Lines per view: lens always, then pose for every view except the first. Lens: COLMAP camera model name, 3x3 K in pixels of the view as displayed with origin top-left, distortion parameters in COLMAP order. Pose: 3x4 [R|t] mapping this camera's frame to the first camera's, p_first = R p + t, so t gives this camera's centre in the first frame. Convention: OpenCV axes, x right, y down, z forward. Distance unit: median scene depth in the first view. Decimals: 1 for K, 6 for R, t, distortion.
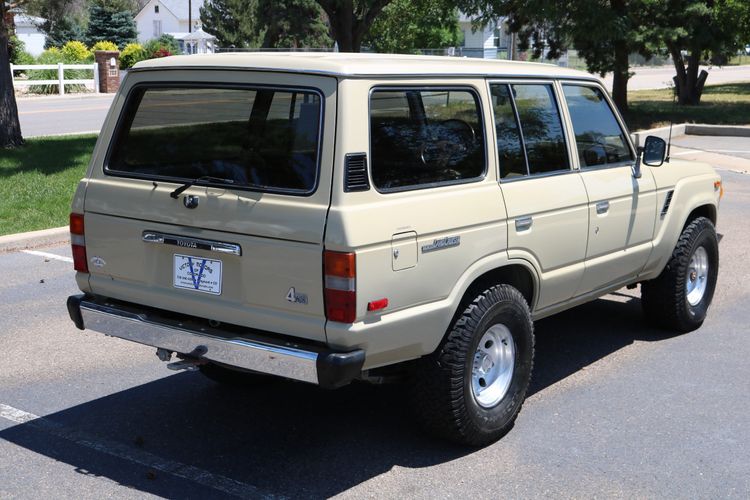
lens RADIAL K [[1101.1, 0, 375.0], [0, 1101.1, 250.0], [0, 0, 1]] dist [-0.028858, 0.041058]
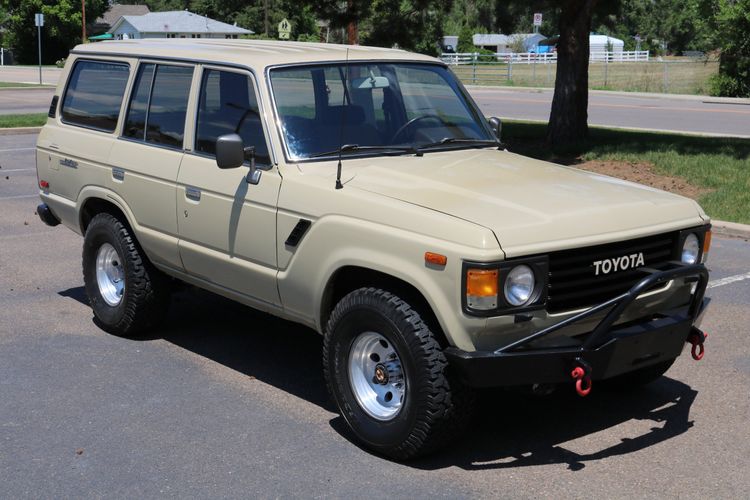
lens RADIAL K [[1101.1, 0, 375.0], [0, 1101.1, 250.0], [0, 0, 1]] dist [-0.028858, 0.041058]
pose [[-0.249581, 0.171154, -0.953108, 1.328525], [-0.187258, 0.957147, 0.220915, -0.284755], [0.950076, 0.233613, -0.206836, 1.630392]]
